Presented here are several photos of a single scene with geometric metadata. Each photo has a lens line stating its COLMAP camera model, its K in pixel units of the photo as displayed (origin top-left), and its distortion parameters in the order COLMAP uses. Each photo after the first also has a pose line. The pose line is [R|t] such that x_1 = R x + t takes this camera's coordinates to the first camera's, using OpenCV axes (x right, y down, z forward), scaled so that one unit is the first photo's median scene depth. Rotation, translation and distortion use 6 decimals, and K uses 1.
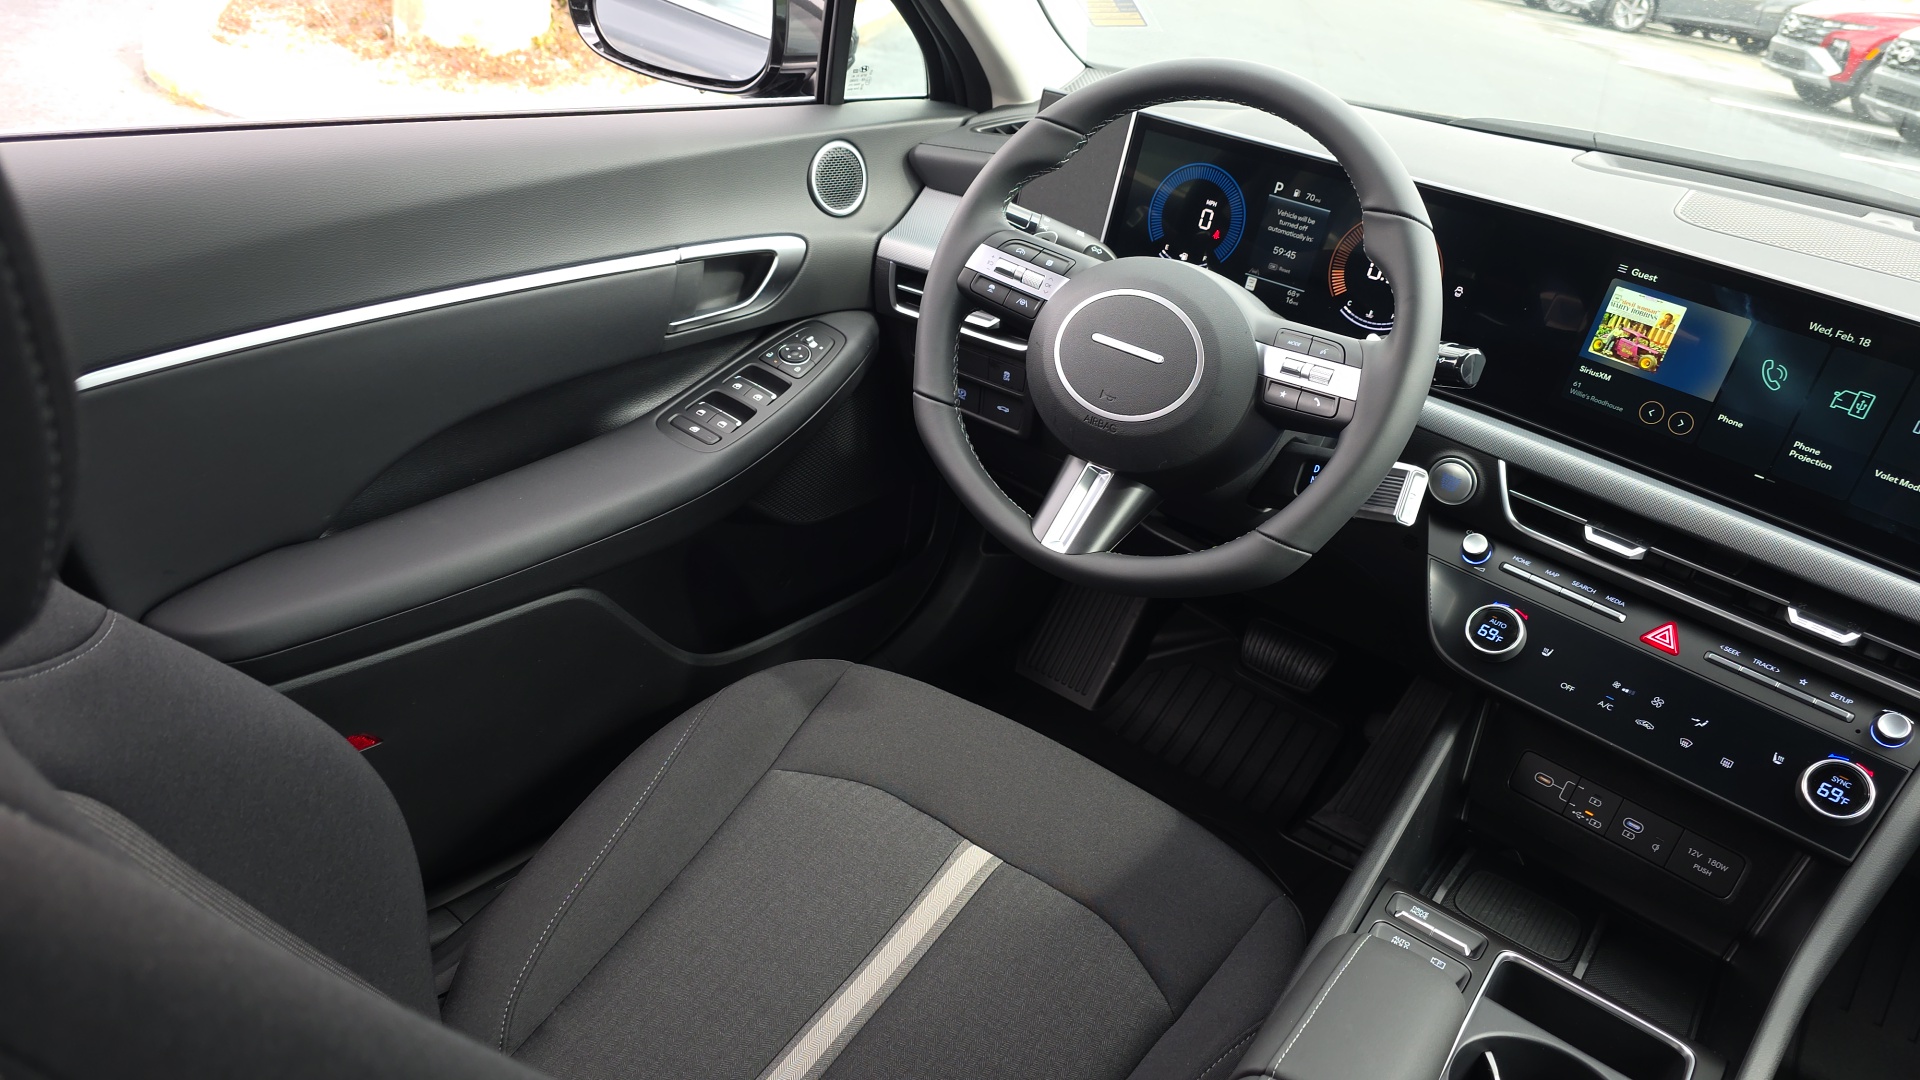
lens RADIAL K [[1298.2, 0, 954.5], [0, 1298.2, 552.1], [0, 0, 1]] dist [0.060688, -0.066005]
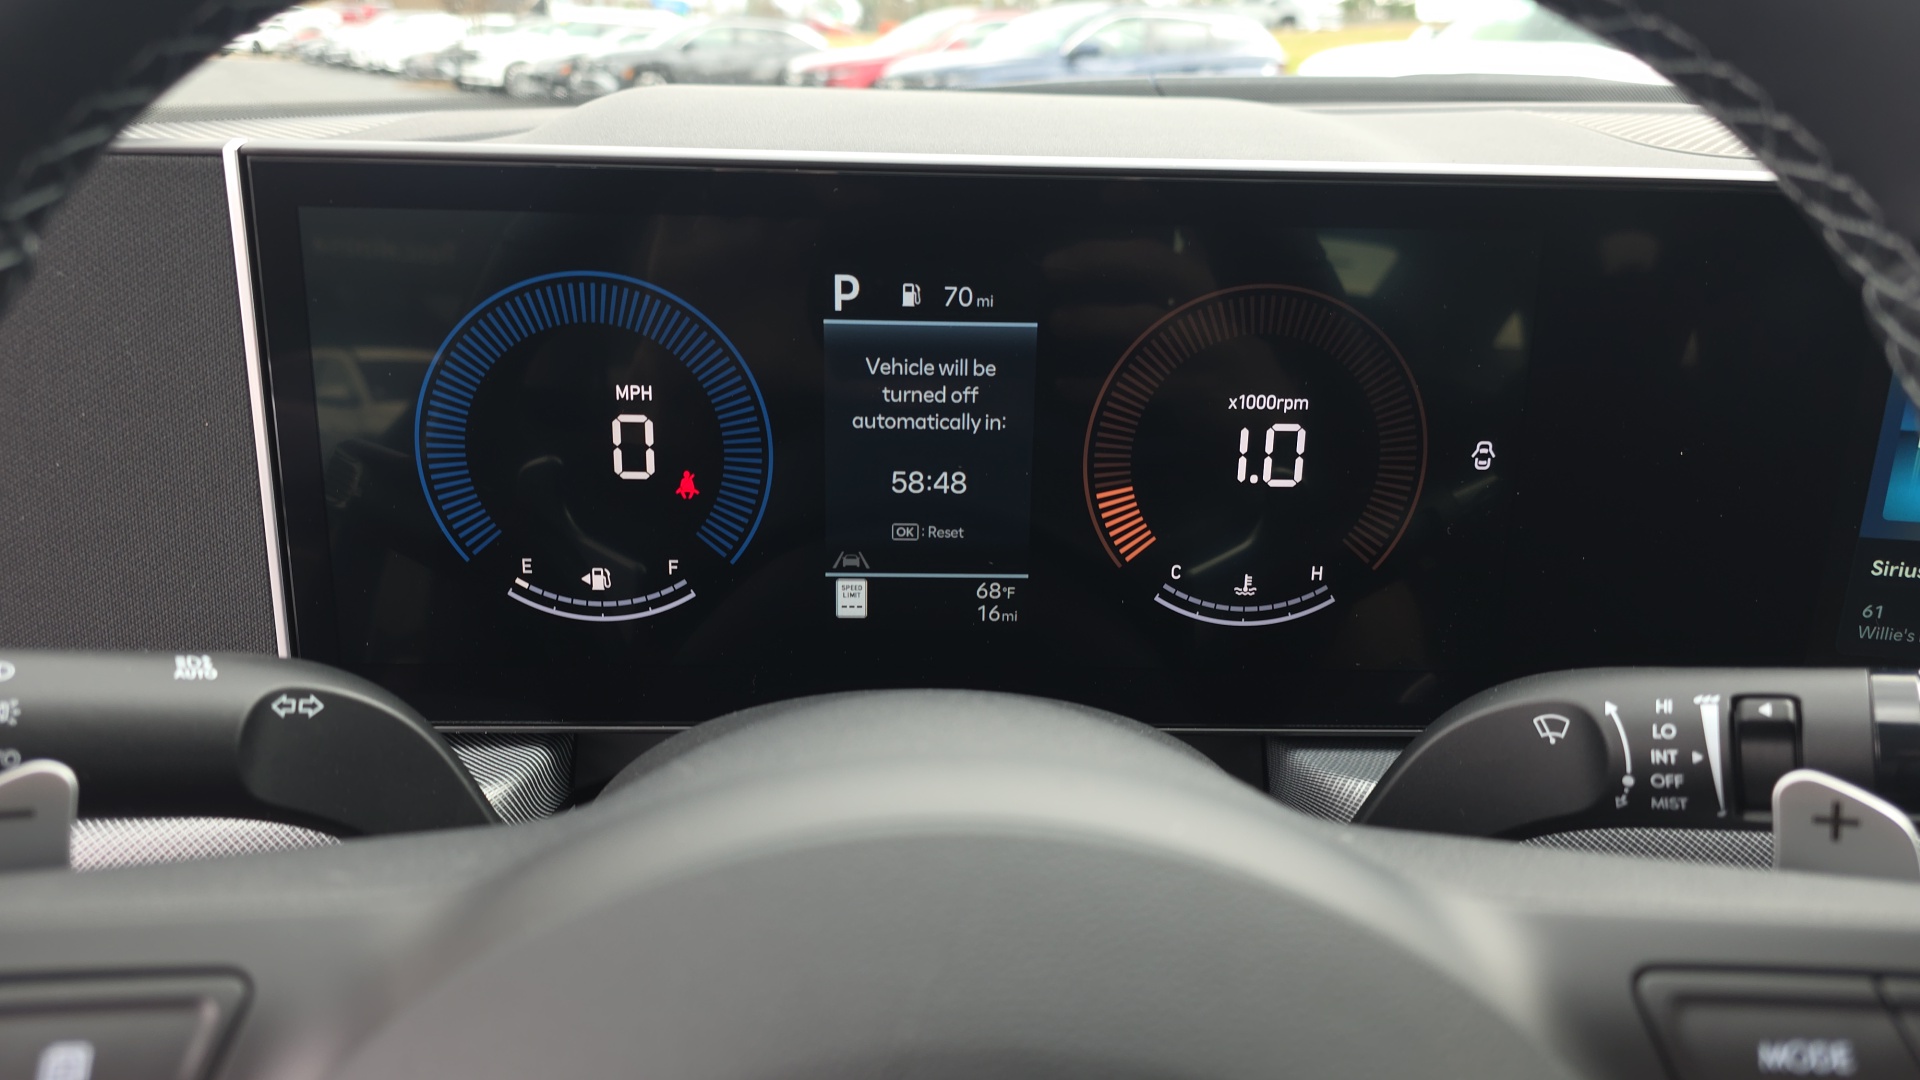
lens RADIAL K [[1295.4, 0, 952.1], [0, 1295.4, 535.5], [0, 0, 1]] dist [0.065914, -0.072040]
pose [[0.771090, -0.323618, 0.548354, 0.090920], [0.372464, 0.927742, 0.023765, -0.245731], [-0.516422, 0.185917, 0.835909, 0.816657]]
